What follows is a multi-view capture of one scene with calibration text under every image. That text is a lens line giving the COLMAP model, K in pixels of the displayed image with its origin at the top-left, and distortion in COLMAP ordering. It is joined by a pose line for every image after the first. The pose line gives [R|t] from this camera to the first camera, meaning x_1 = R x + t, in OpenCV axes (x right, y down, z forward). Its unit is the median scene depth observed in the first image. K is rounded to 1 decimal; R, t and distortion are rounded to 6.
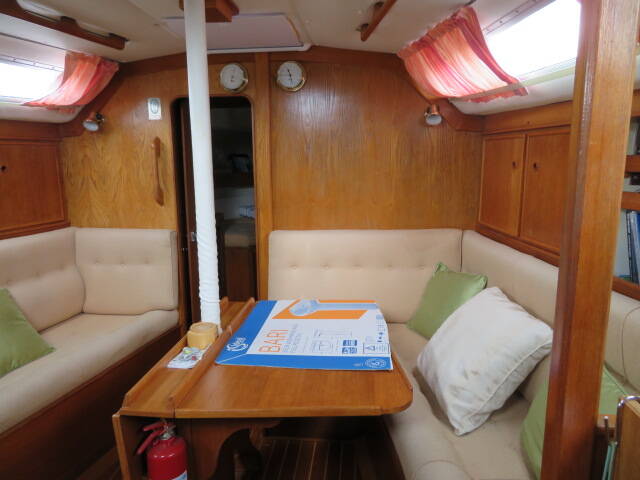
lens RADIAL K [[457.1, 0, 320.0], [0, 457.1, 240.0], [0, 0, 1]] dist [-0.000954, -0.003520]
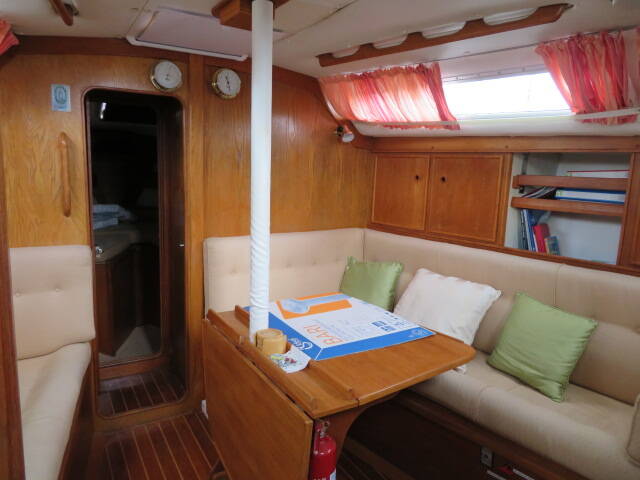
lens RADIAL K [[457.1, 0, 320.0], [0, 457.1, 240.0], [0, 0, 1]] dist [-0.000954, -0.003520]
pose [[0.799642, -0.061094, 0.597361, -0.615704], [0.067078, 0.997673, 0.012242, -0.016347], [-0.596718, 0.030280, 0.801879, 0.097513]]
